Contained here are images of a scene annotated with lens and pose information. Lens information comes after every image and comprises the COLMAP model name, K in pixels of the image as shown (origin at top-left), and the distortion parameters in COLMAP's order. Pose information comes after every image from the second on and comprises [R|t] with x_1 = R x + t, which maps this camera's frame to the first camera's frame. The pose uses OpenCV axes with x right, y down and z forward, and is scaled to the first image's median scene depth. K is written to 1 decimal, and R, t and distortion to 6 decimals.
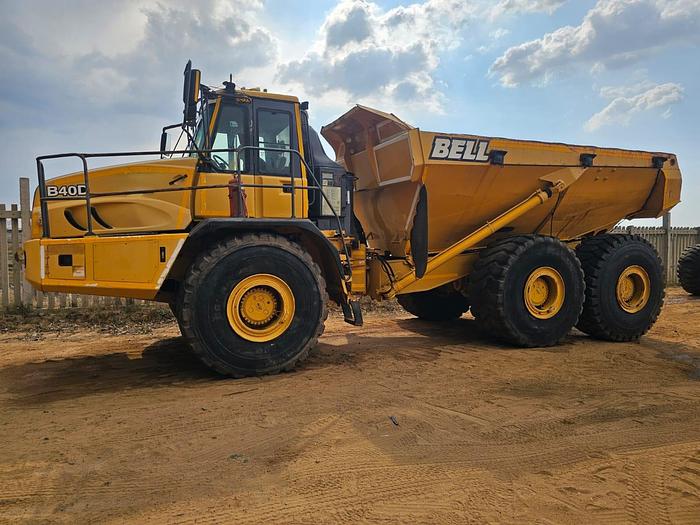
lens RADIAL K [[504.7, 0, 381.1], [0, 504.7, 262.2], [0, 0, 1]] dist [0.079050, -0.110916]
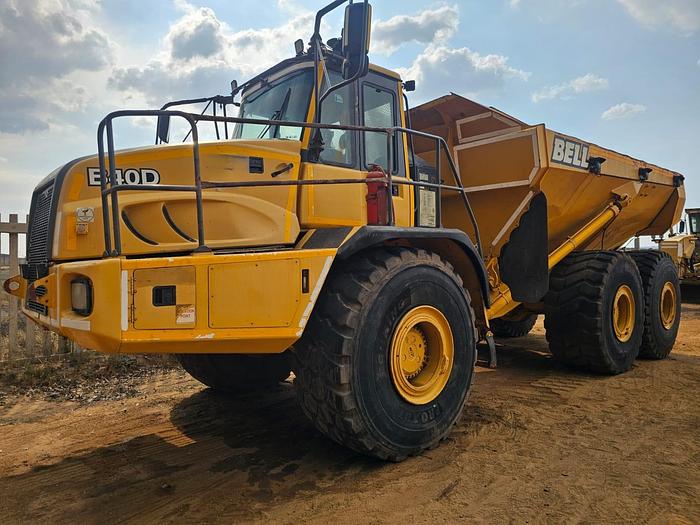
lens RADIAL K [[484.7, 0, 346.8], [0, 484.7, 251.1], [0, 0, 1]] dist [0.004549, 0.002717]
pose [[0.949602, -0.002307, 0.313449, -0.489965], [0.021305, 0.998135, -0.057198, -0.014825], [-0.312732, 0.060994, 0.947881, 0.349842]]
